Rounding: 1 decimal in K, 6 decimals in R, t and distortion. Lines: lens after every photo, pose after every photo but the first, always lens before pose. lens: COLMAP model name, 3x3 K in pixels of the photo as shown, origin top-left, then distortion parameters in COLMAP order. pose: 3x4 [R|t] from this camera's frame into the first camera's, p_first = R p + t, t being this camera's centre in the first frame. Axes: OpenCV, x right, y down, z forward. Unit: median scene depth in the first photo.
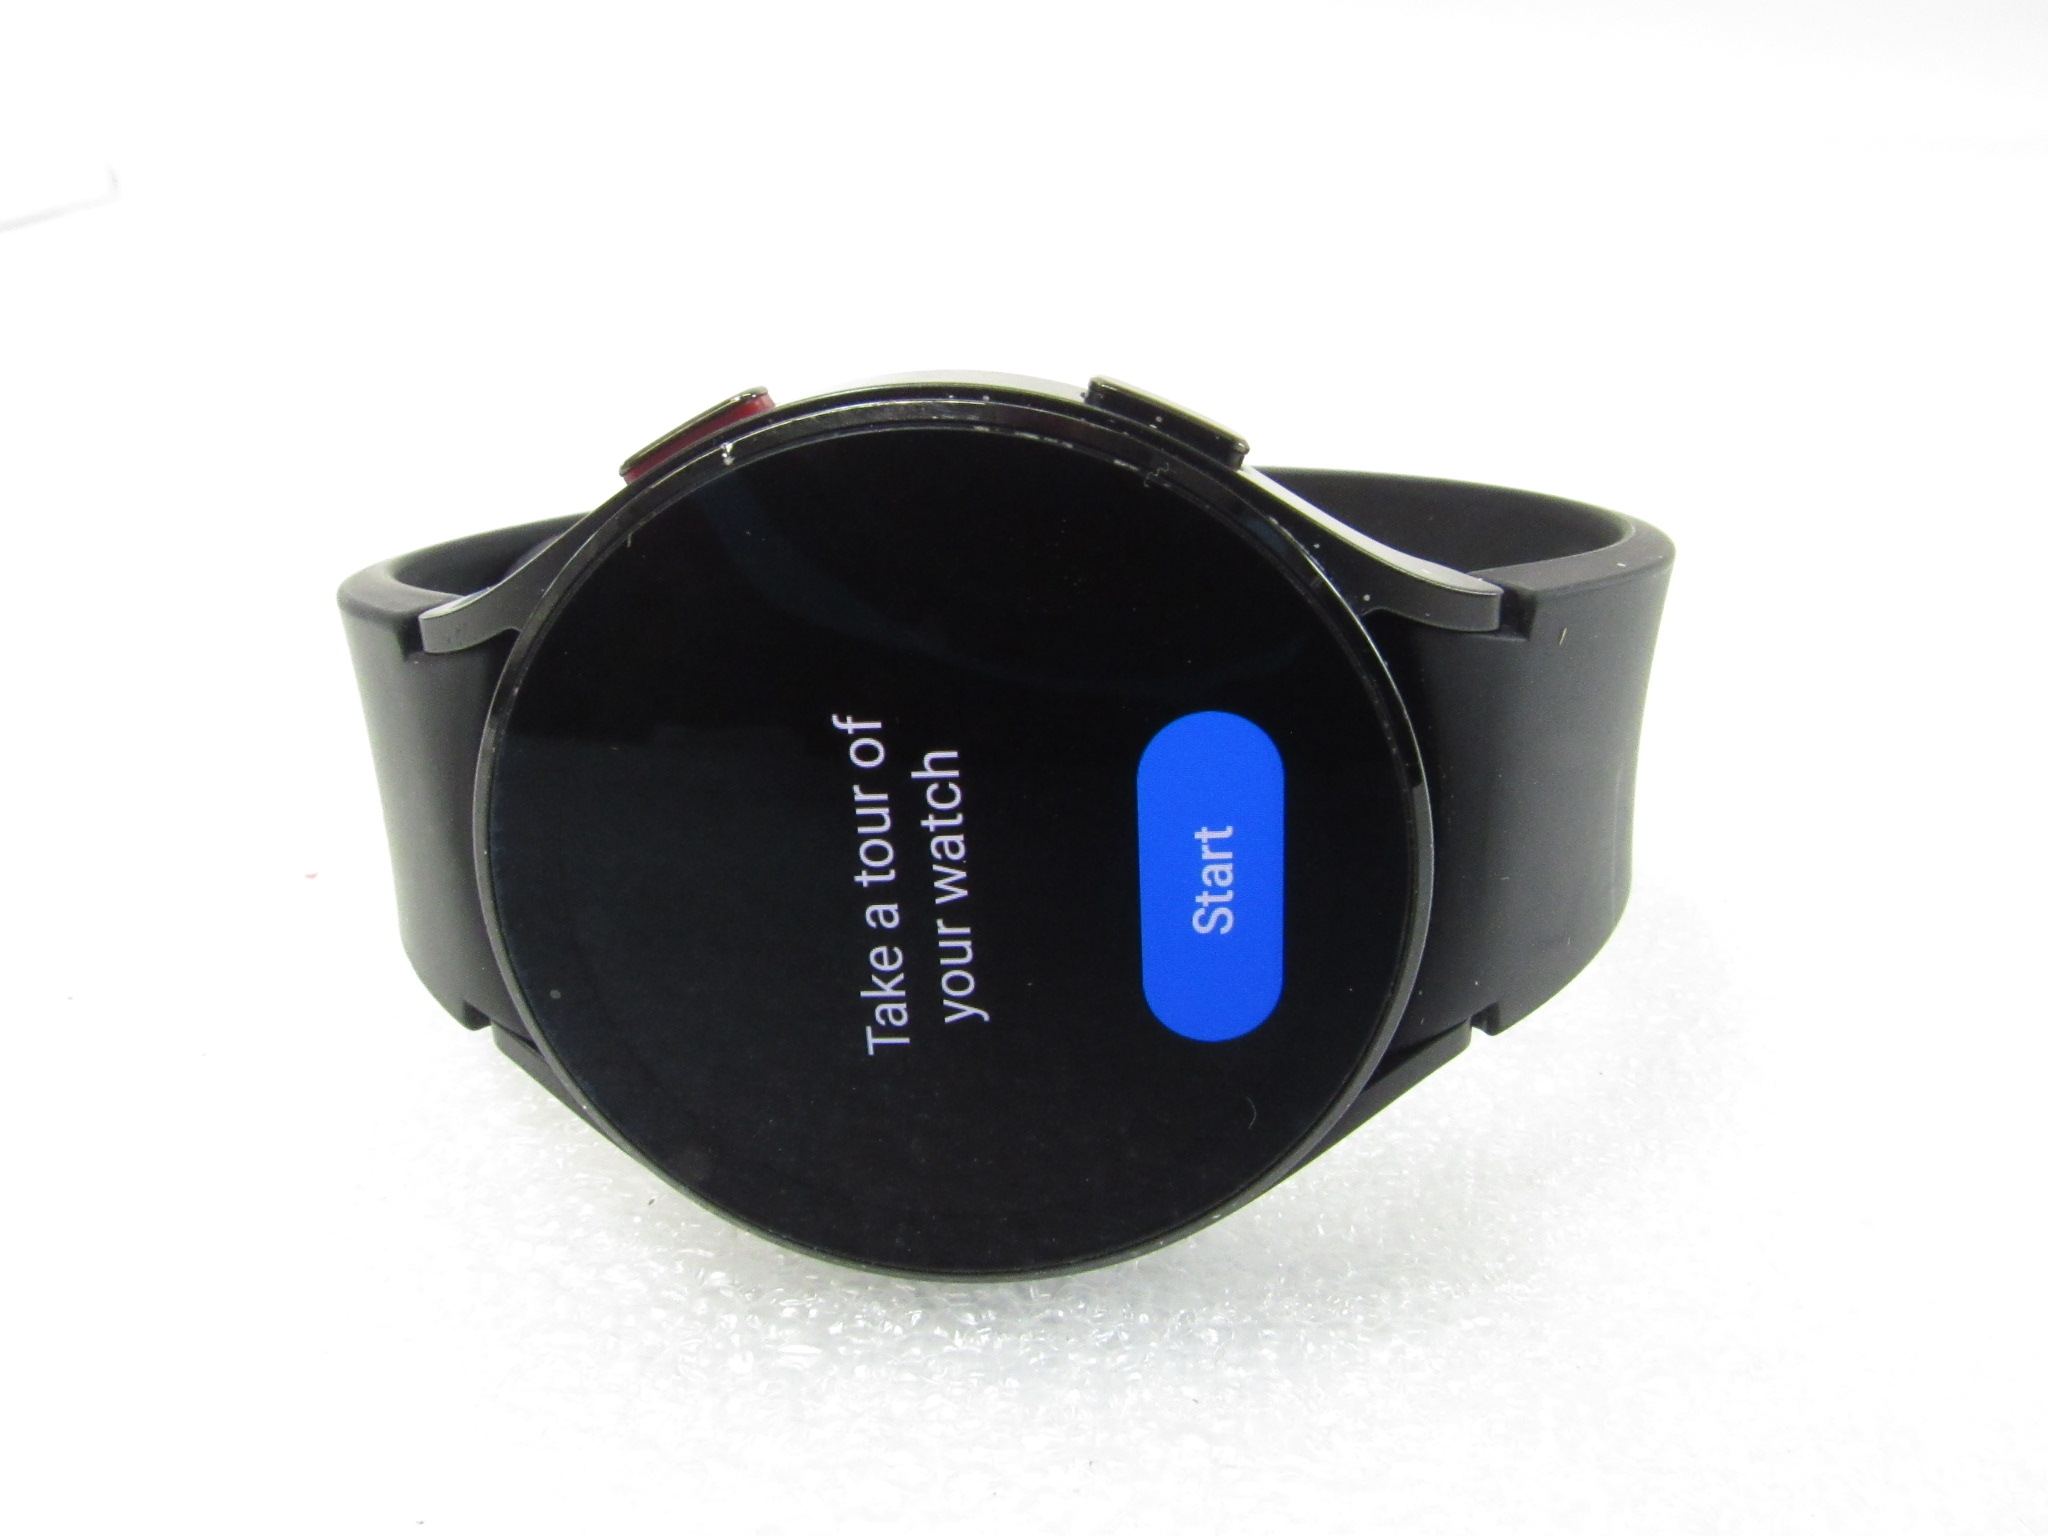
lens RADIAL K [[1442.7, 0, 1035.2], [0, 1442.7, 762.1], [0, 0, 1]] dist [-0.004762, -0.003652]
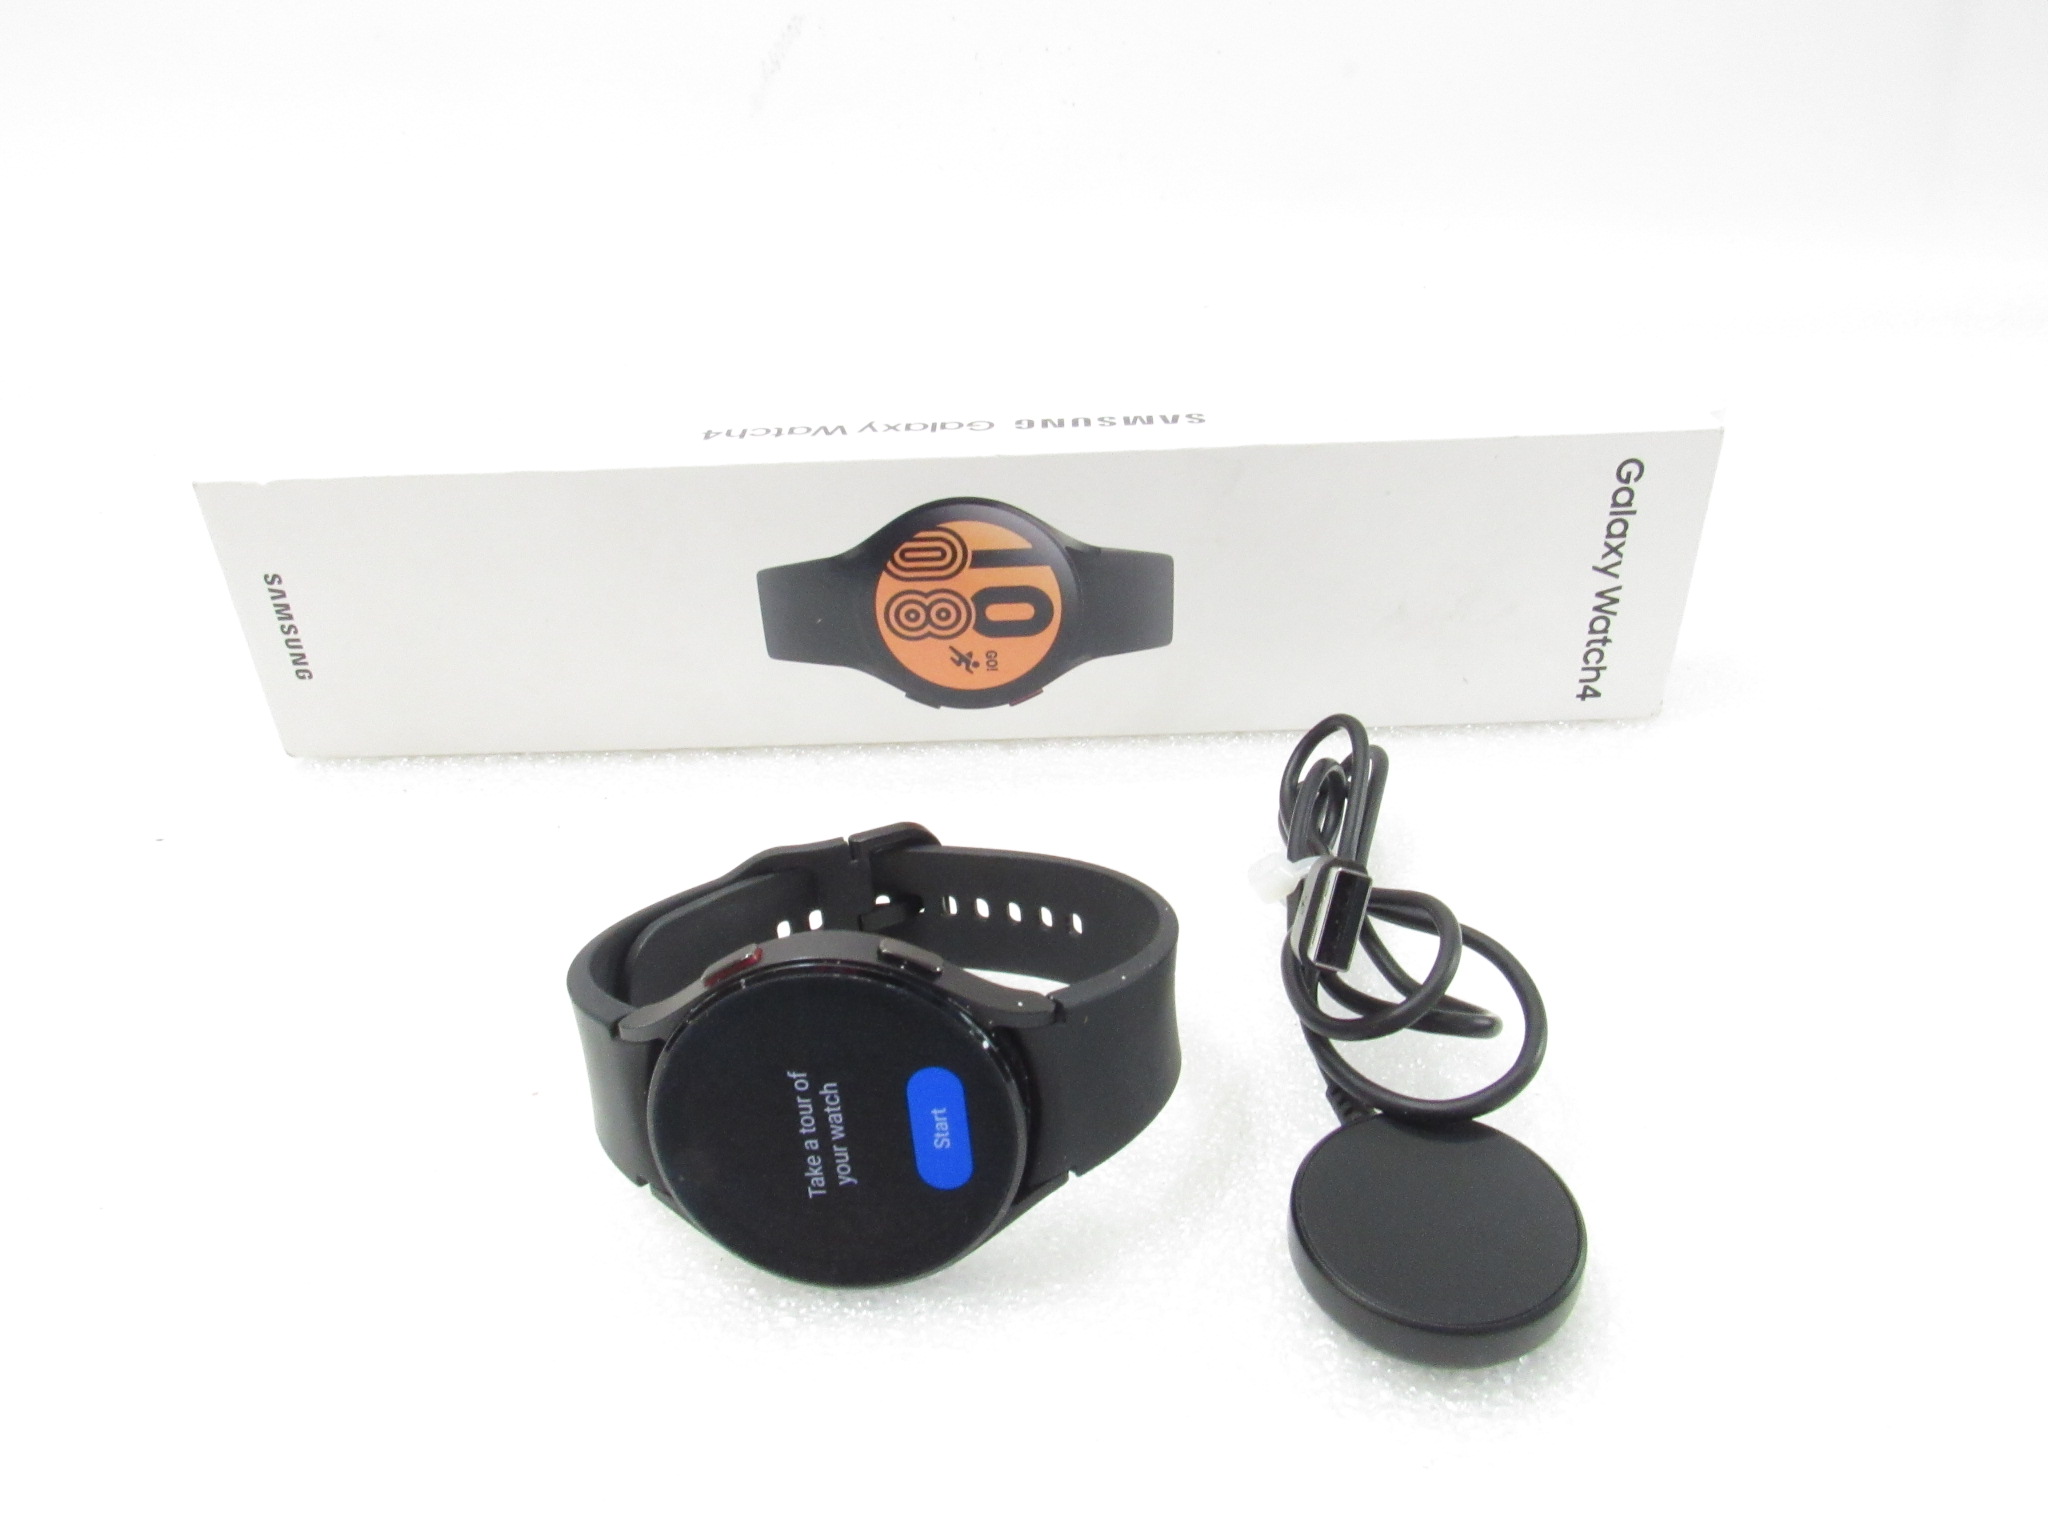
lens RADIAL K [[1442.7, 0, 1012.9], [0, 1442.7, 773.7], [0, 0, 1]] dist [-0.004762, -0.003652]
pose [[0.998930, -0.042501, -0.018213, 0.300345], [0.042607, 0.999077, 0.005501, -0.509050], [0.017962, -0.006271, 0.999819, -1.417603]]
